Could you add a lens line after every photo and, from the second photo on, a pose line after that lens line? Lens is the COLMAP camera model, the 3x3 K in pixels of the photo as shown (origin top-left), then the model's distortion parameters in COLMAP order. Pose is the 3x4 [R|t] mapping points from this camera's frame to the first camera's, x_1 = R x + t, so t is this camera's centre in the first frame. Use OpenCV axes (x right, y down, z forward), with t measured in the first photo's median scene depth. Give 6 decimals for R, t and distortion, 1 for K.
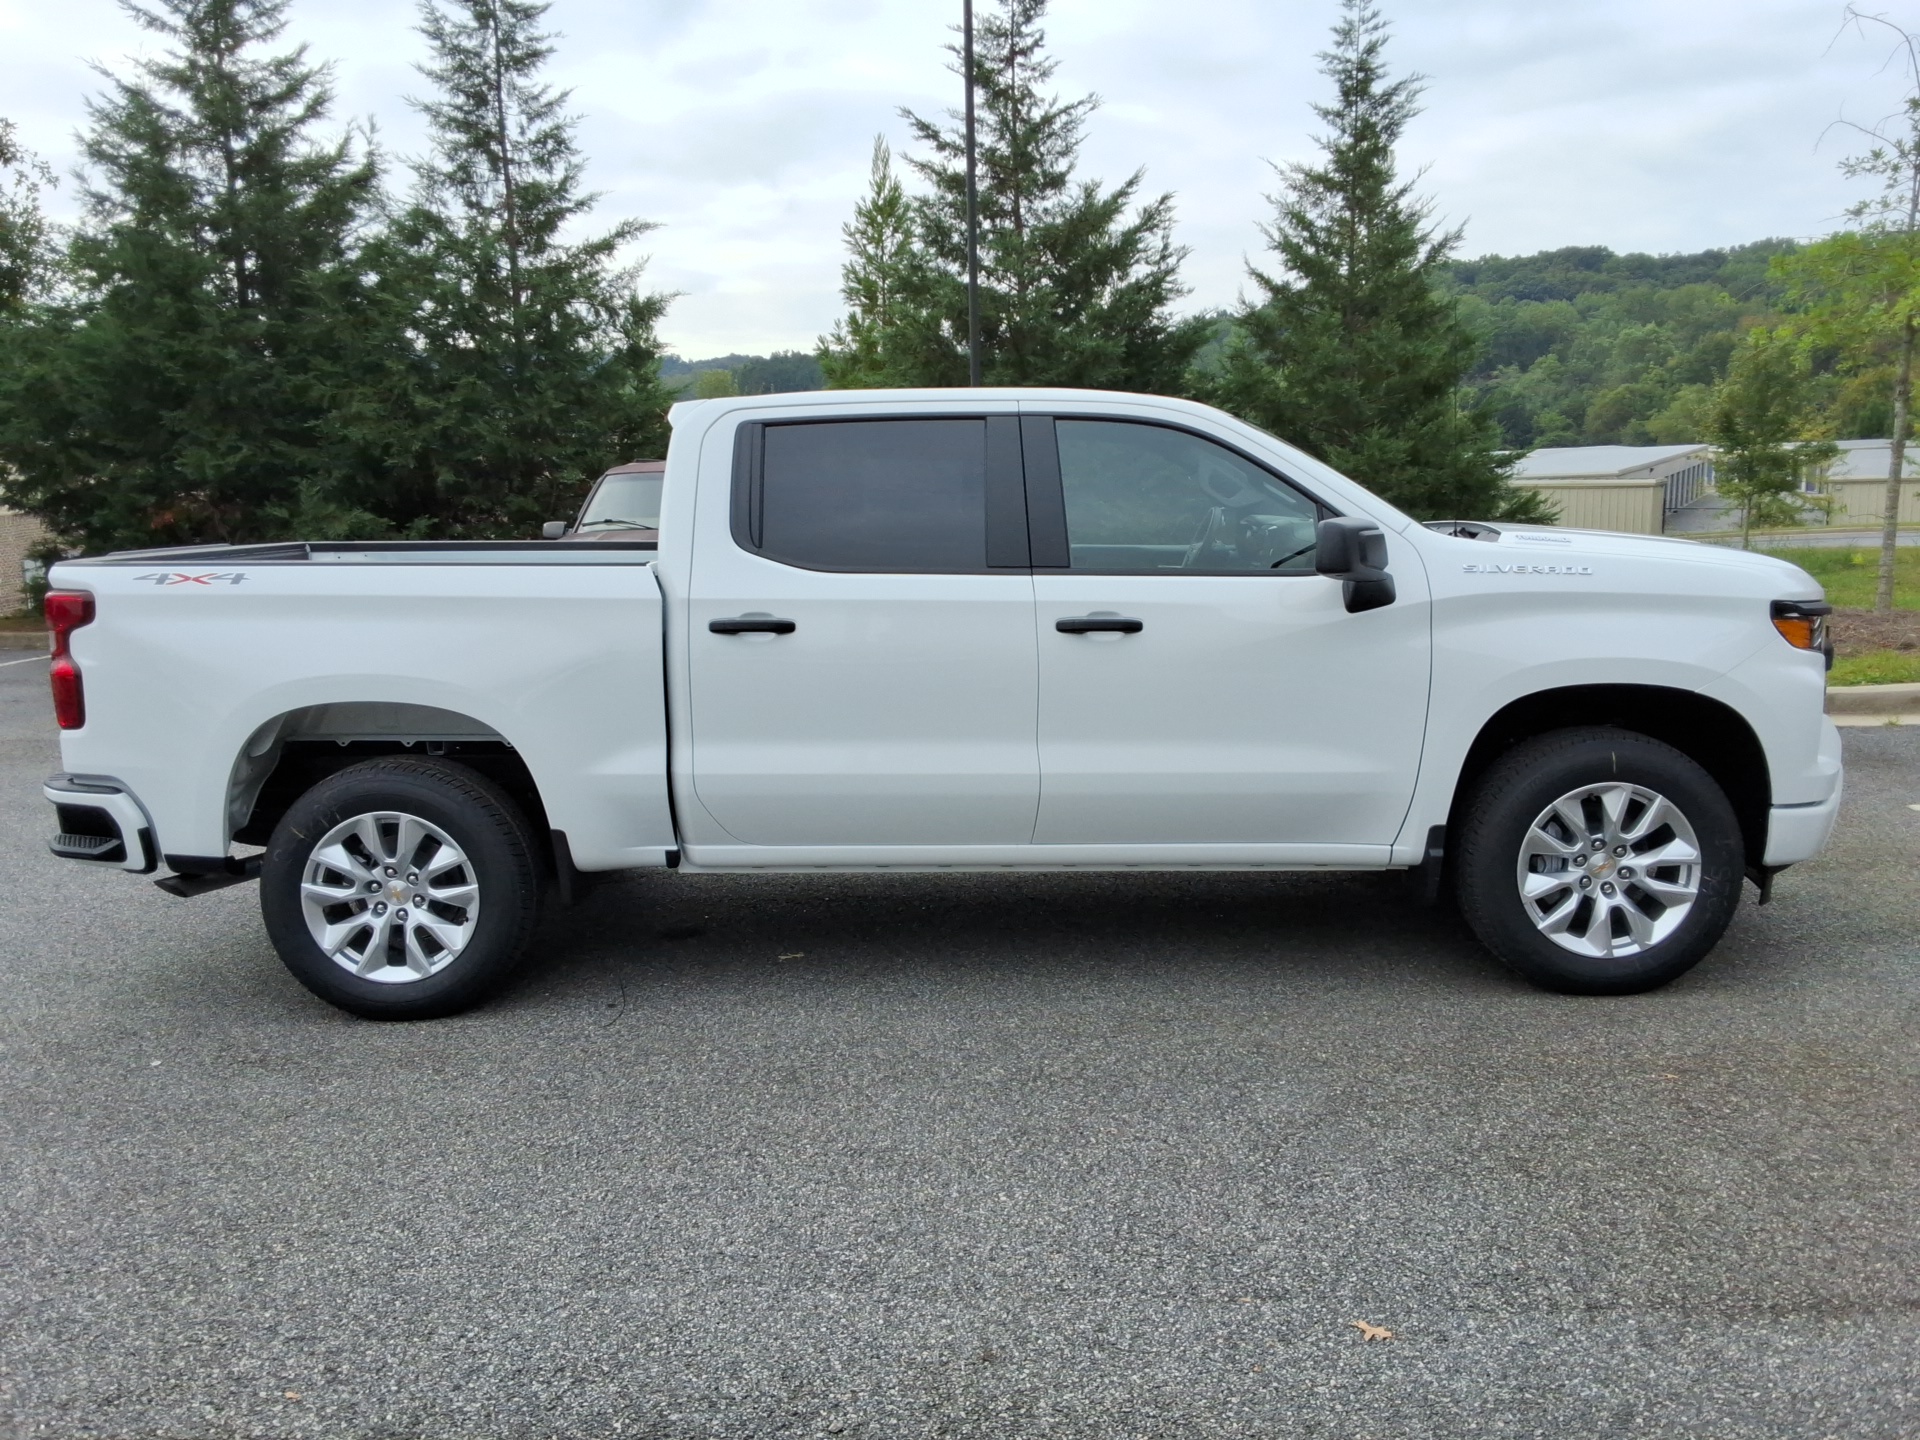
lens RADIAL K [[1551.1, 0, 977.6], [0, 1551.1, 703.9], [0, 0, 1]] dist [0.104859, -0.171289]
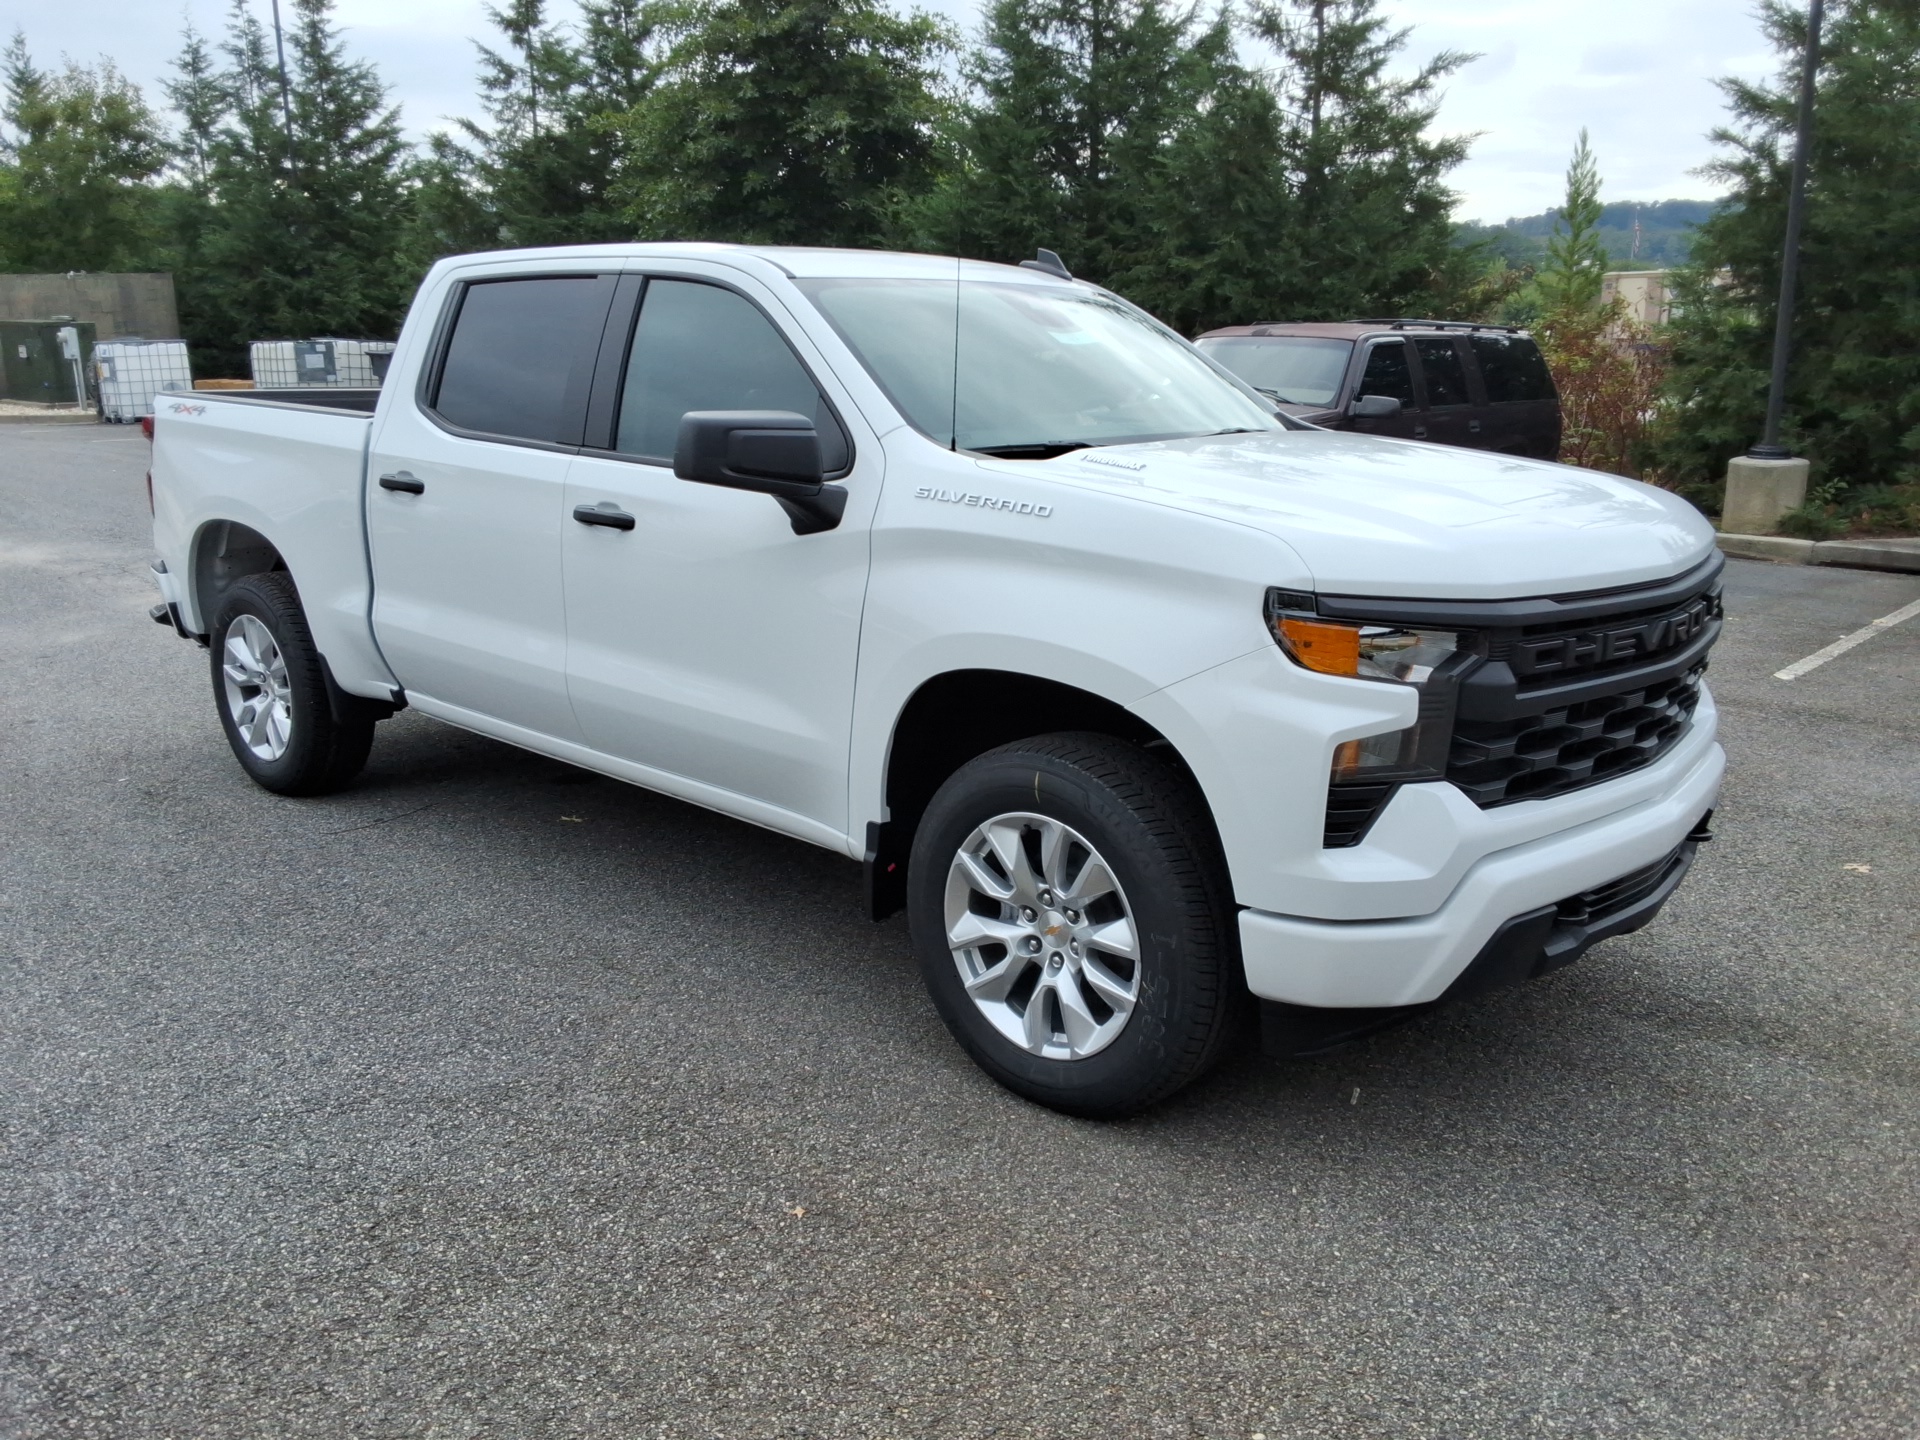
lens RADIAL K [[1551.1, 0, 960.2], [0, 1551.1, 701.2], [0, 0, 1]] dist [0.104859, -0.171289]
pose [[0.754375, 0.171898, -0.633537, 0.797793], [-0.118276, 0.984903, 0.126399, -0.082342], [0.645700, -0.020420, 0.763318, 0.442238]]
